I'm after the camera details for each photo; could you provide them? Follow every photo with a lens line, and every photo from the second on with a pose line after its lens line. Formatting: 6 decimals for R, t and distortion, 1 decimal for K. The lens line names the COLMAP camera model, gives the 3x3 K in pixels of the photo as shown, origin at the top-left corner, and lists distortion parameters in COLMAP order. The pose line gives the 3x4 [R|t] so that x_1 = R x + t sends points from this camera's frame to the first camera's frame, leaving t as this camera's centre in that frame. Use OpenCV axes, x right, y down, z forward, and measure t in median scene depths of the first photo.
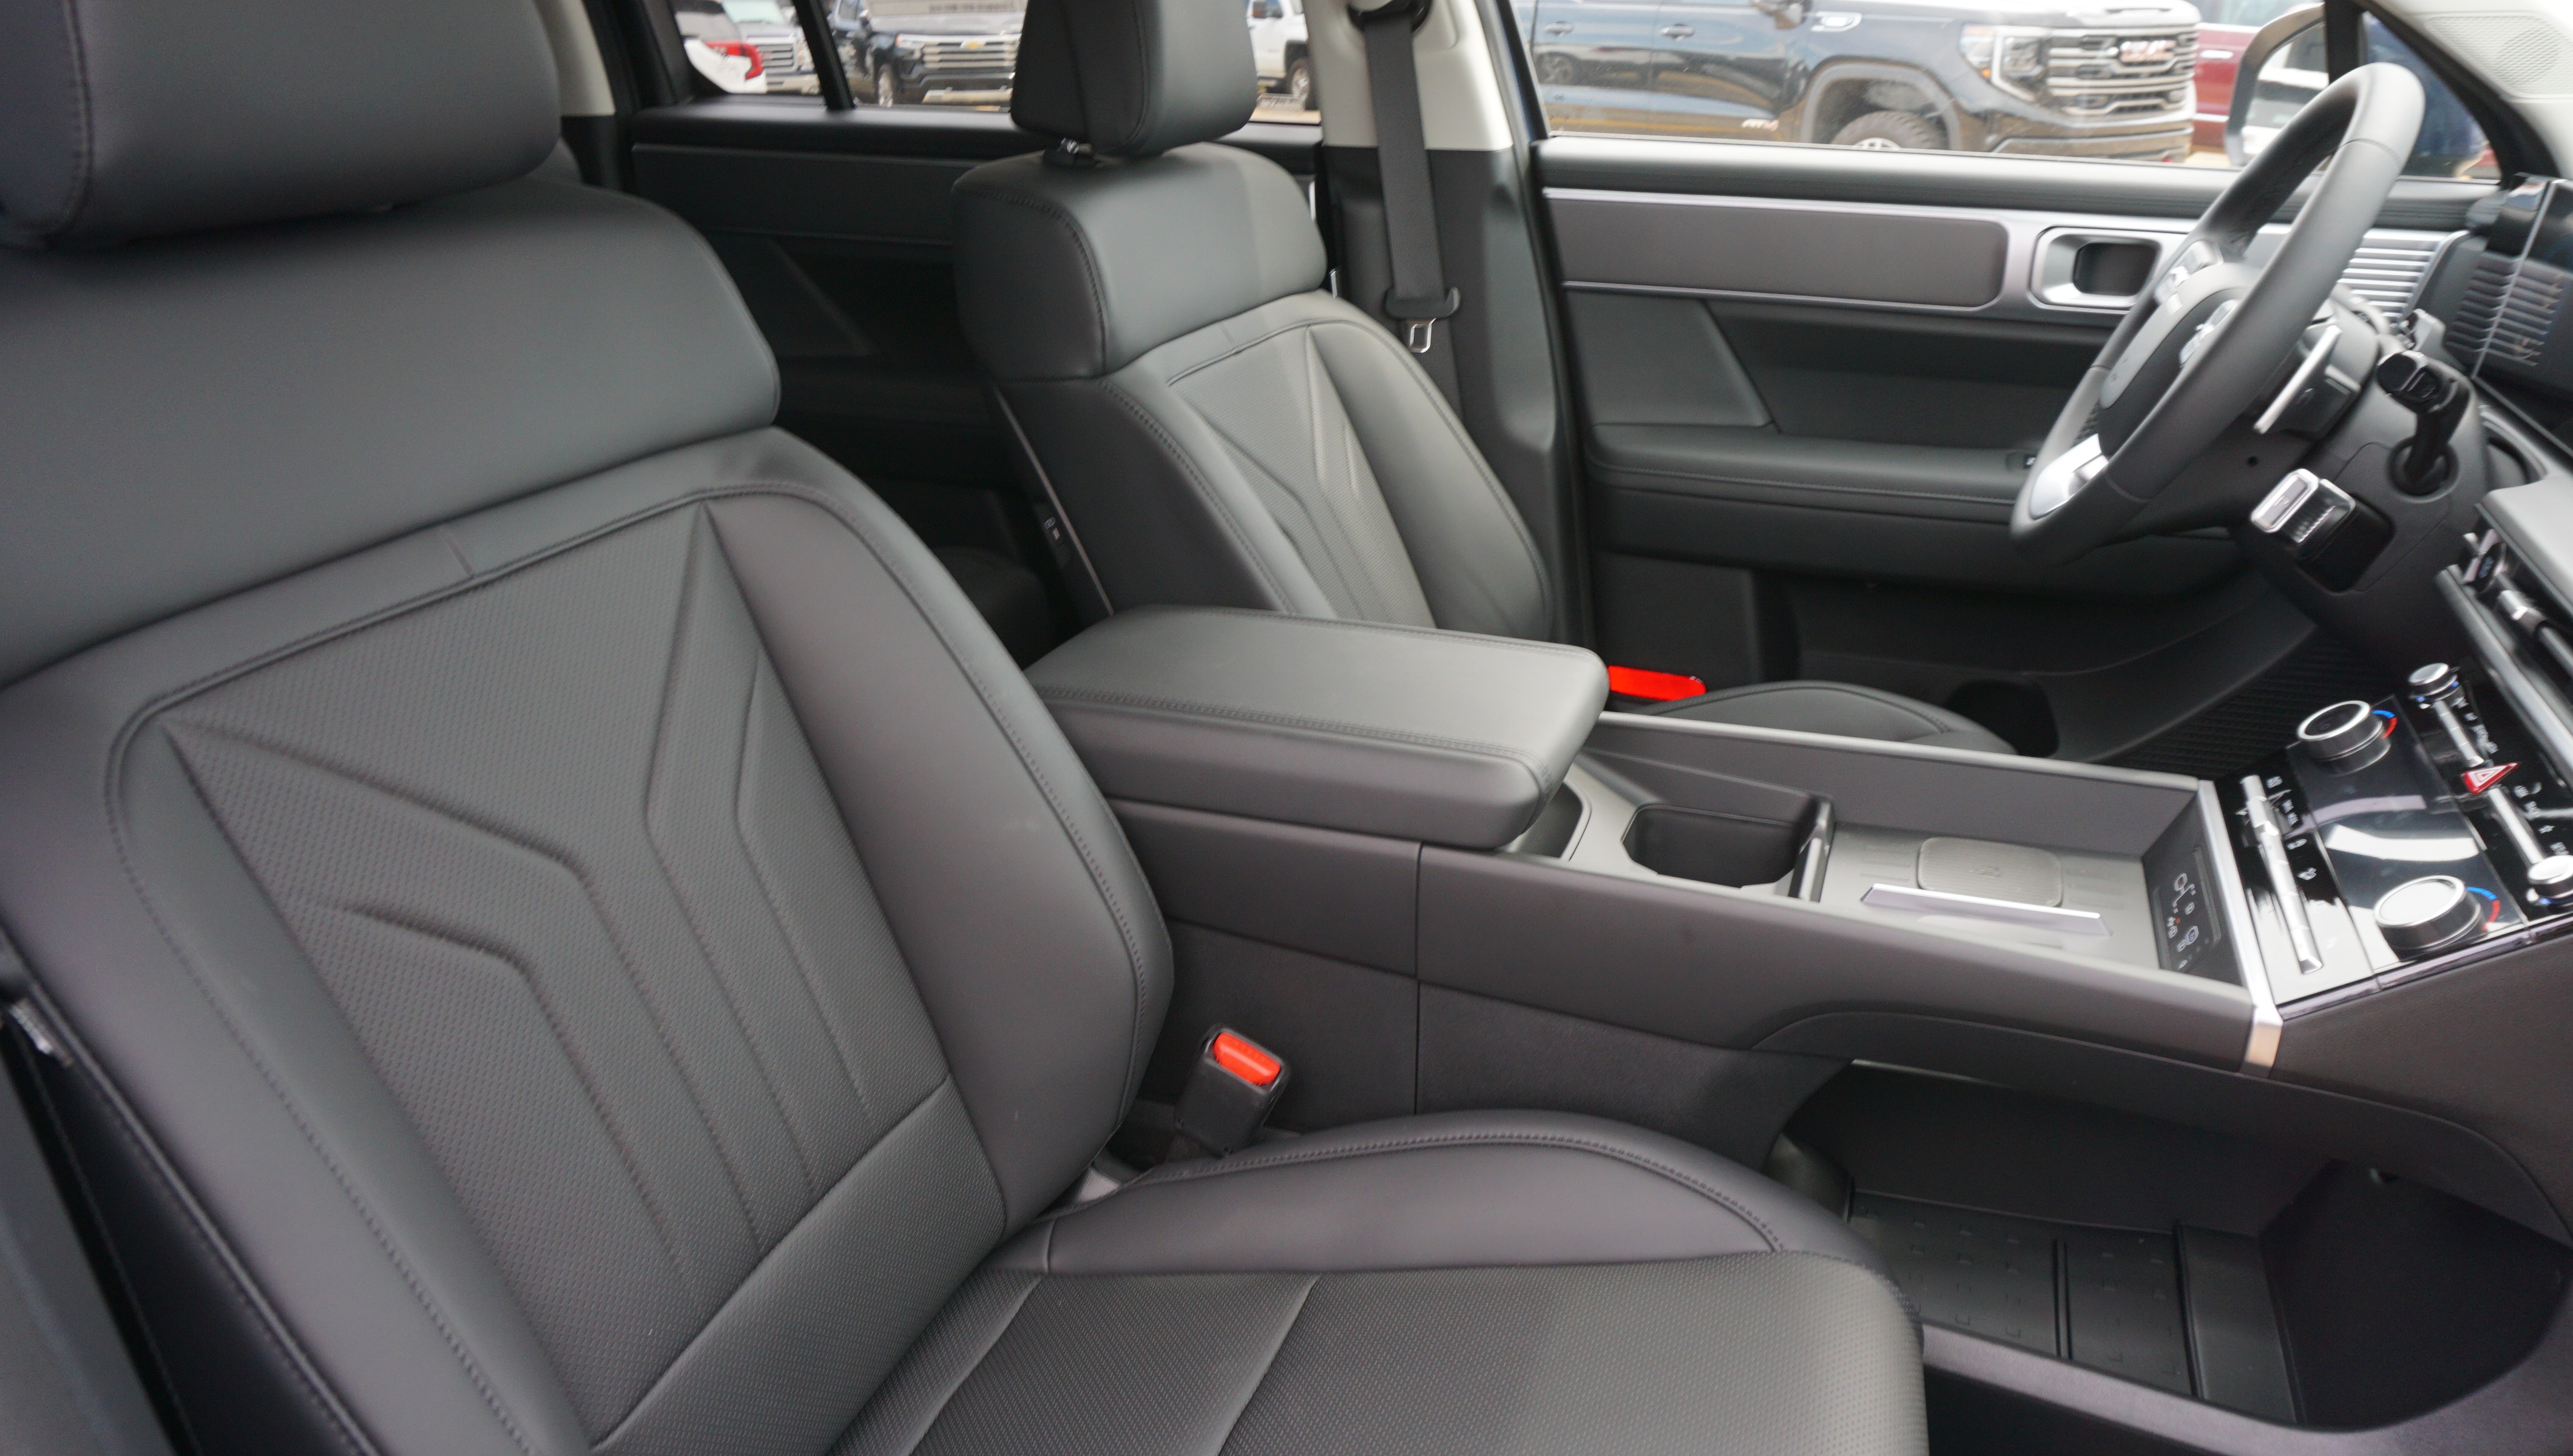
lens RADIAL K [[1718.0, 0, 1294.1], [0, 1718.0, 730.7], [0, 0, 1]] dist [-0.043881, 0.032461]
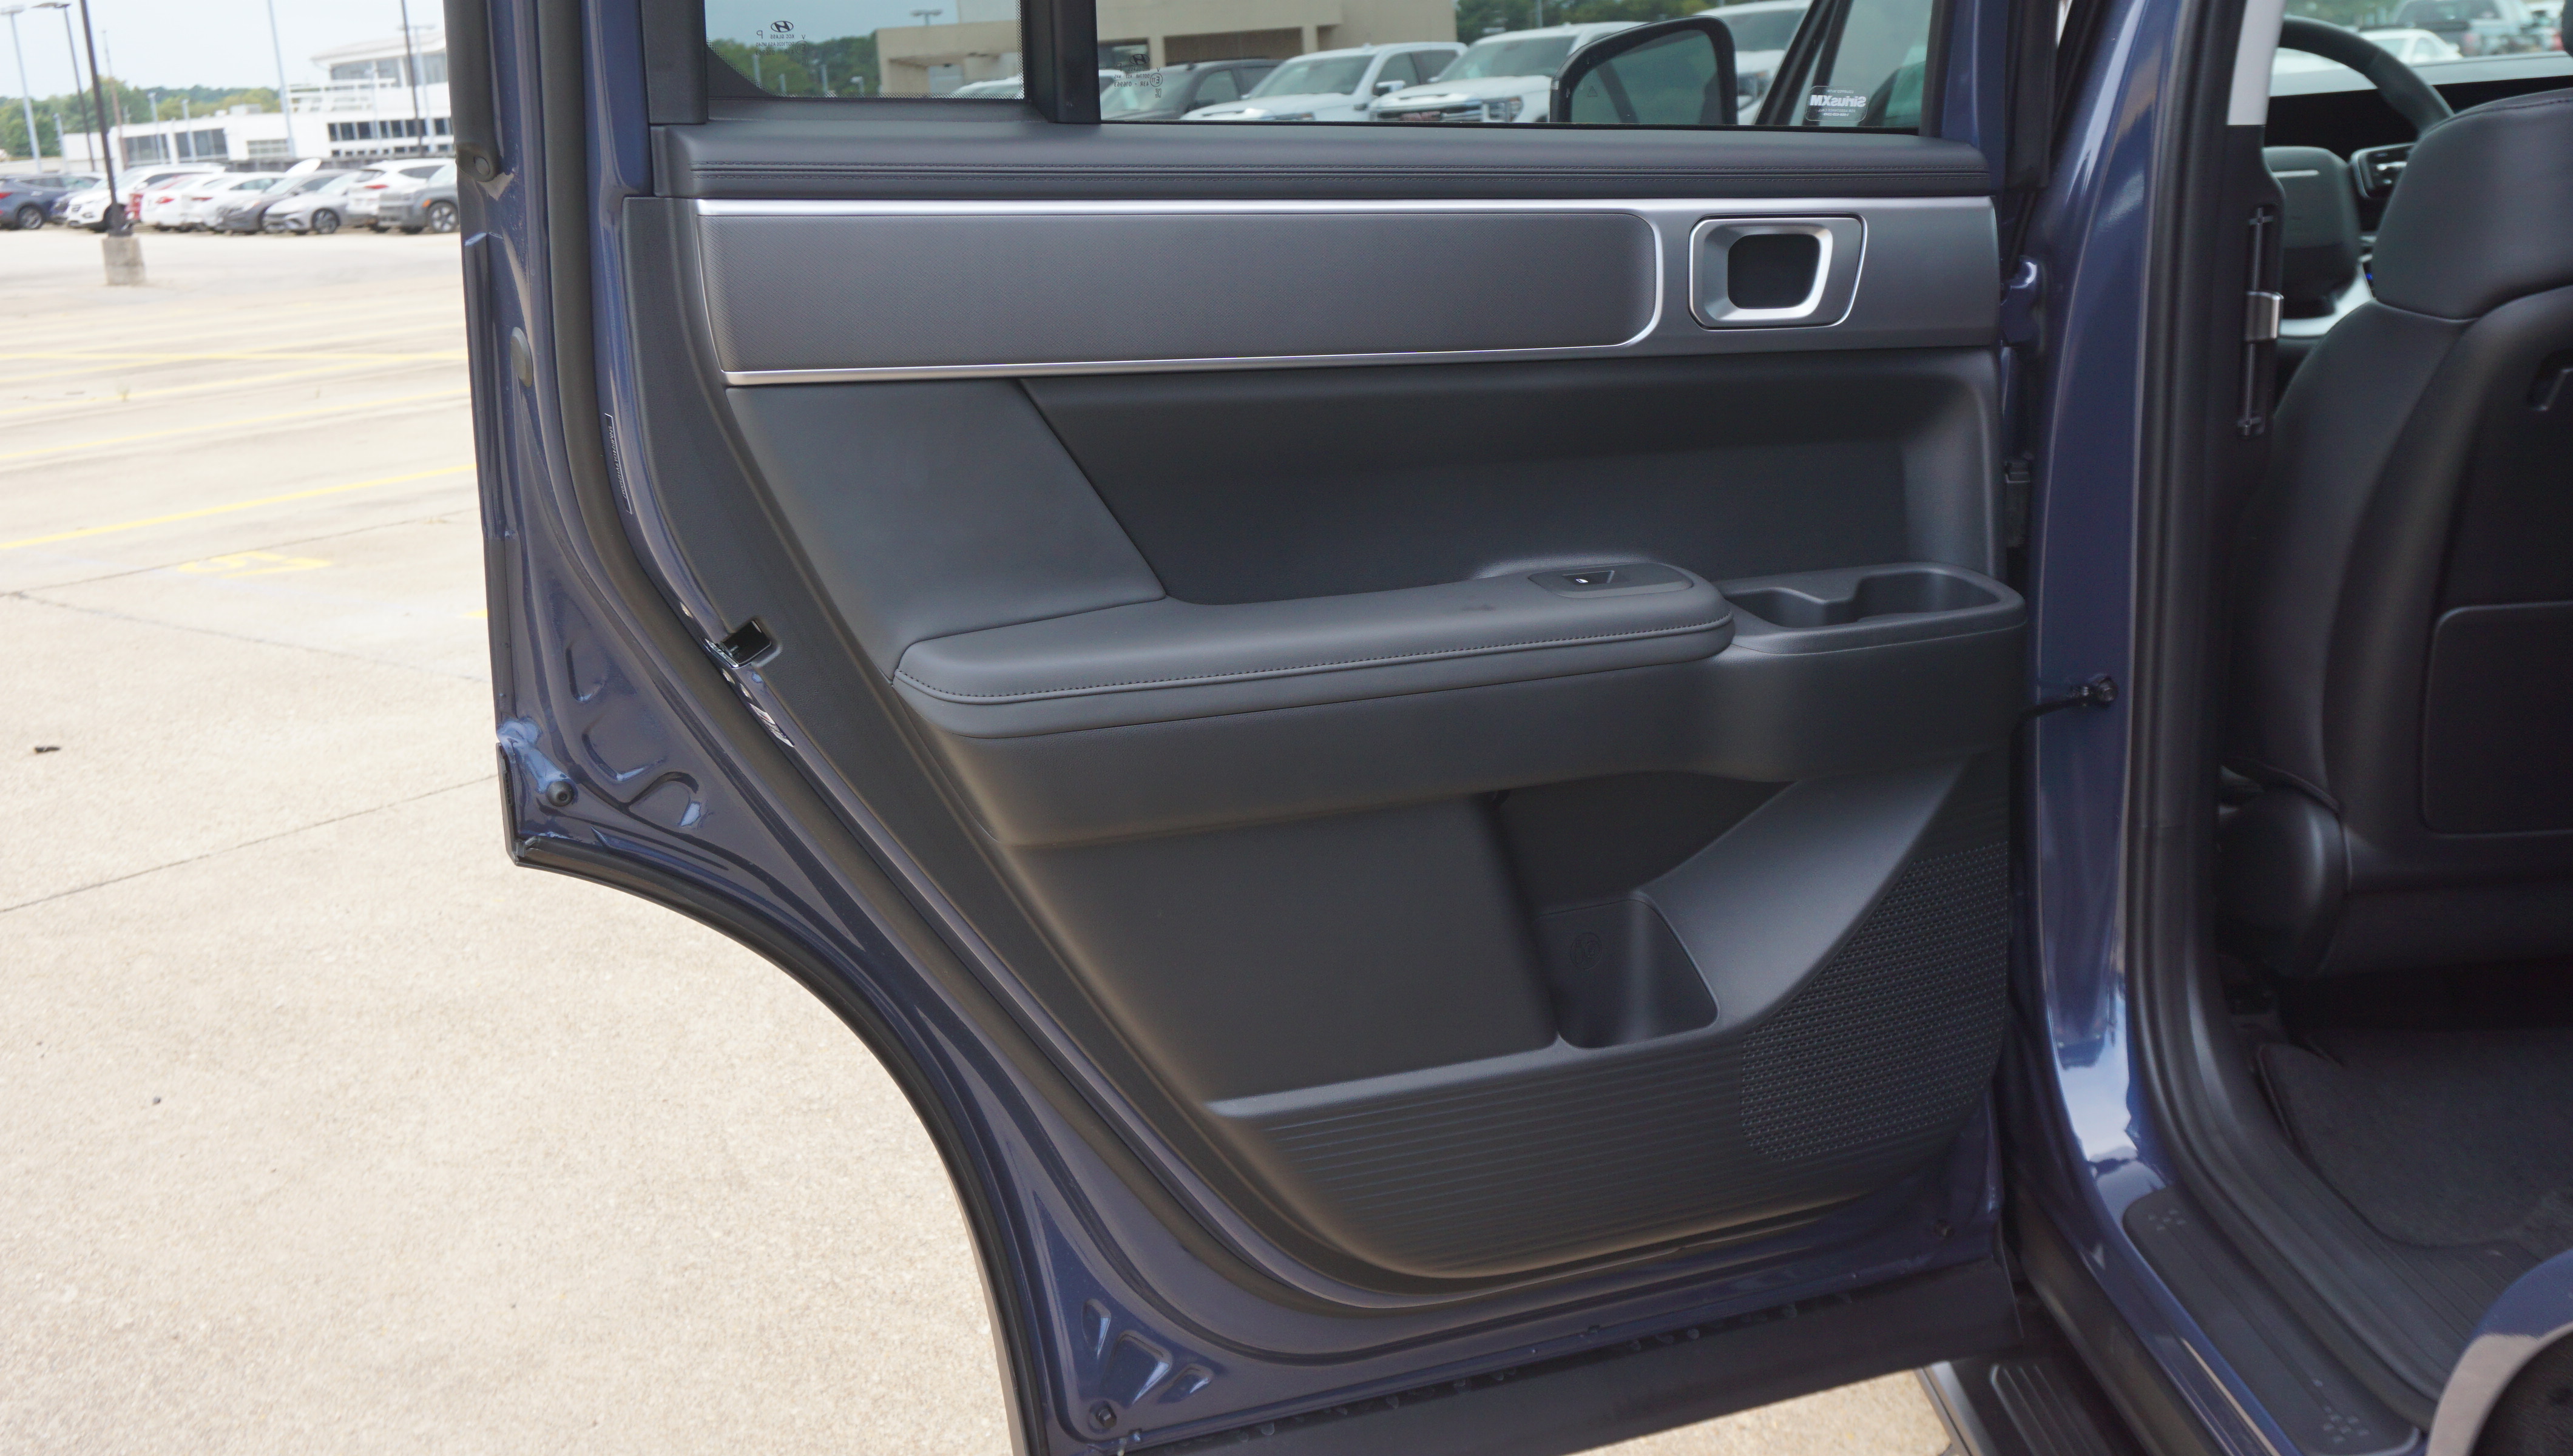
lens RADIAL K [[2595.8, 0, 1286.5], [0, 2595.8, 728.0], [0, 0, 1]] dist [0.015590, 0.011831]
pose [[-0.393073, -0.171720, 0.903331, -1.374011], [0.419633, 0.840637, 0.342400, -1.105795], [-0.818170, 0.513655, -0.258372, 2.864888]]
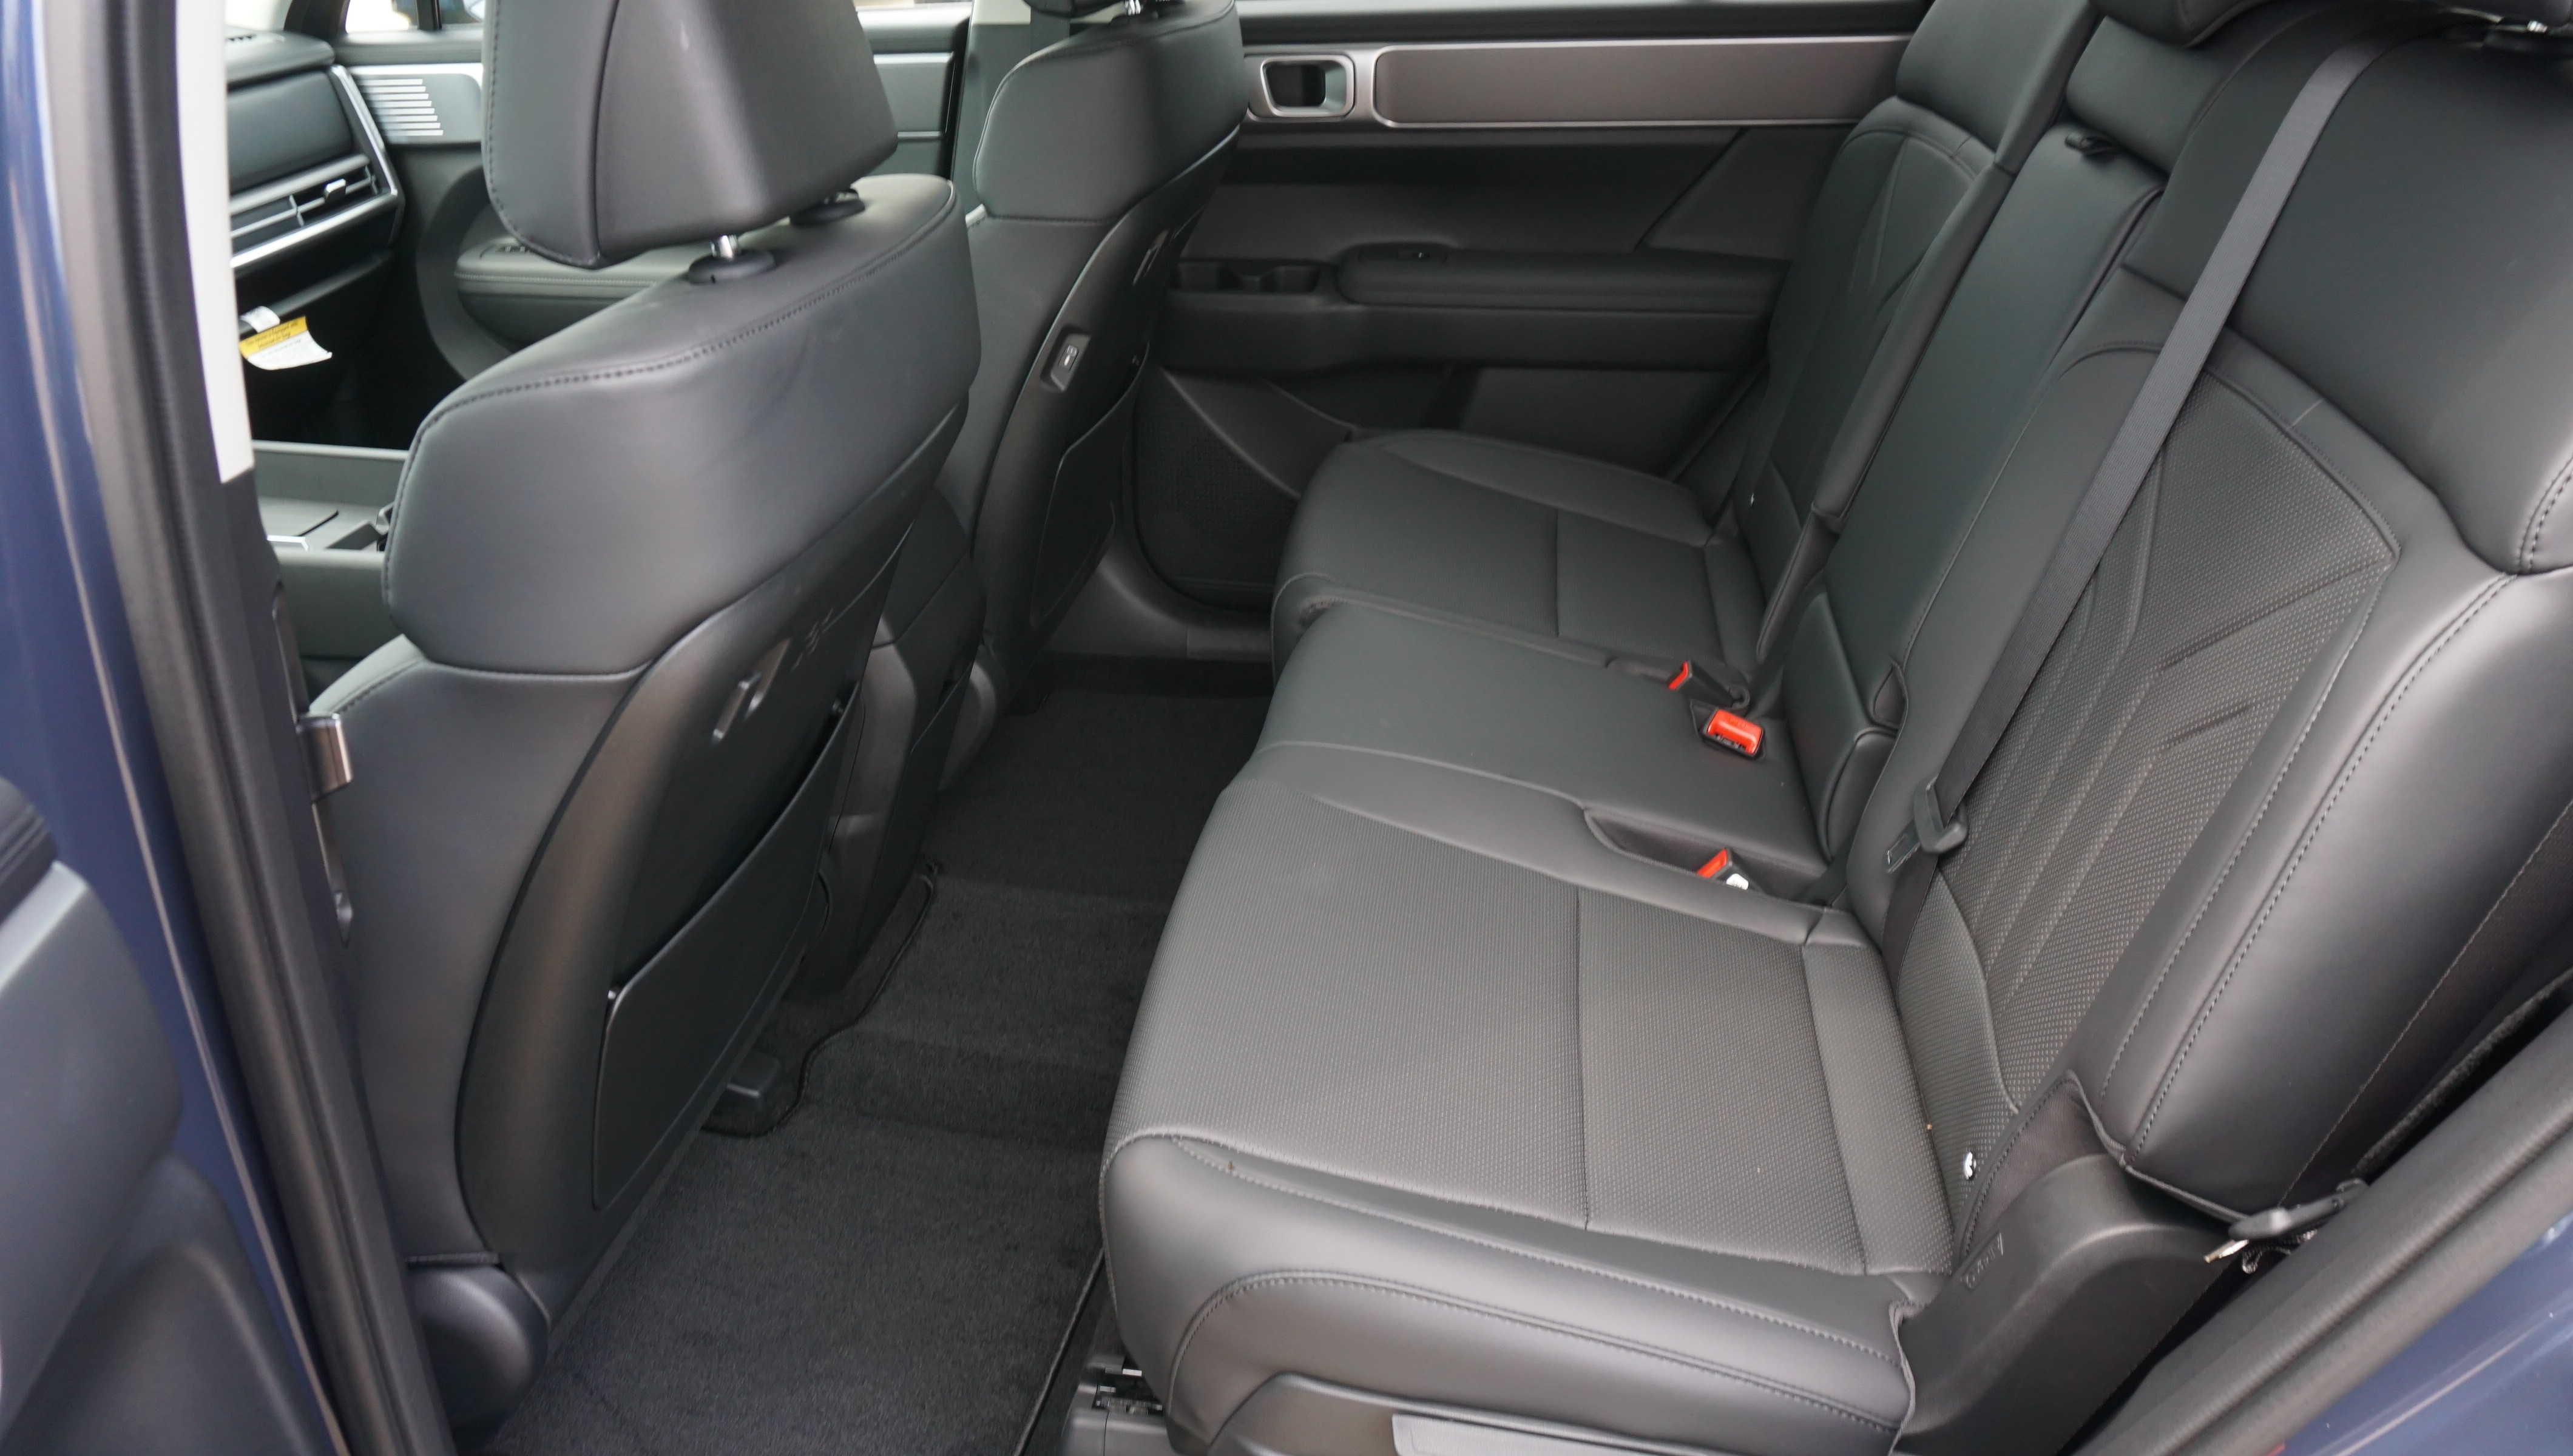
lens RADIAL K [[1718.0, 0, 1294.1], [0, 1718.0, 730.7], [0, 0, 1]] dist [-0.043881, 0.032461]
pose [[-0.974805, 0.125682, -0.184280, -0.219879], [-0.064205, 0.633091, 0.771410, -1.012316], [0.213618, 0.763806, -0.609070, 2.193764]]
